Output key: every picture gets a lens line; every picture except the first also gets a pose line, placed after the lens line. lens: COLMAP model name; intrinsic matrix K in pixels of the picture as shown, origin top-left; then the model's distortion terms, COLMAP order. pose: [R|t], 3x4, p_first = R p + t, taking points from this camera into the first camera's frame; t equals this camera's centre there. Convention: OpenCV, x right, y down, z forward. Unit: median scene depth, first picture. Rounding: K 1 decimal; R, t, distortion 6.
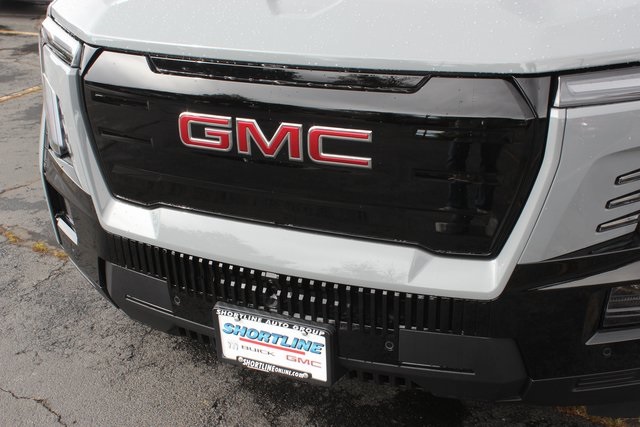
lens RADIAL K [[700.5, 0, 347.4], [0, 700.5, 214.8], [0, 0, 1]] dist [-0.012799, -0.015172]
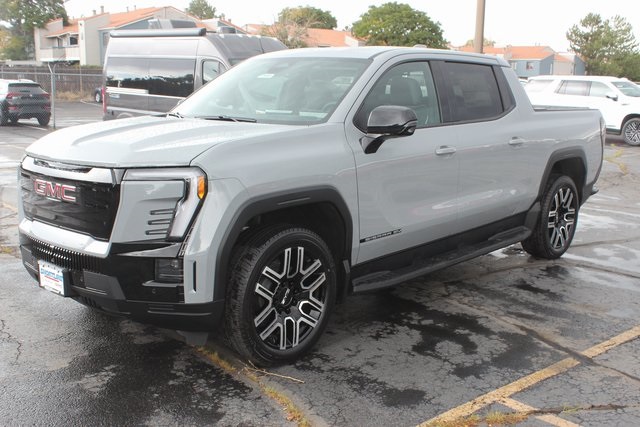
lens RADIAL K [[696.2, 0, 320.0], [0, 696.2, 213.5], [0, 0, 1]] dist [-0.014400, -0.025233]
pose [[0.931787, 0.082253, -0.353564, 1.615890], [-0.160296, 0.967118, -0.197456, 0.305594], [0.325697, 0.240662, 0.914332, -0.937940]]
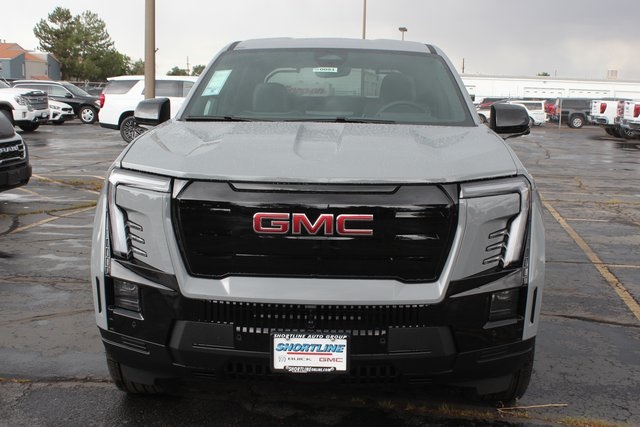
lens RADIAL K [[831.8, 0, 320.0], [0, 831.8, 213.5], [0, 0, 1]] dist [-0.150780, -0.059011]
pose [[0.941359, -0.024451, 0.336519, -0.759245], [0.112415, 0.963115, -0.244482, 0.363278], [-0.318129, 0.267975, 0.909386, -0.885302]]
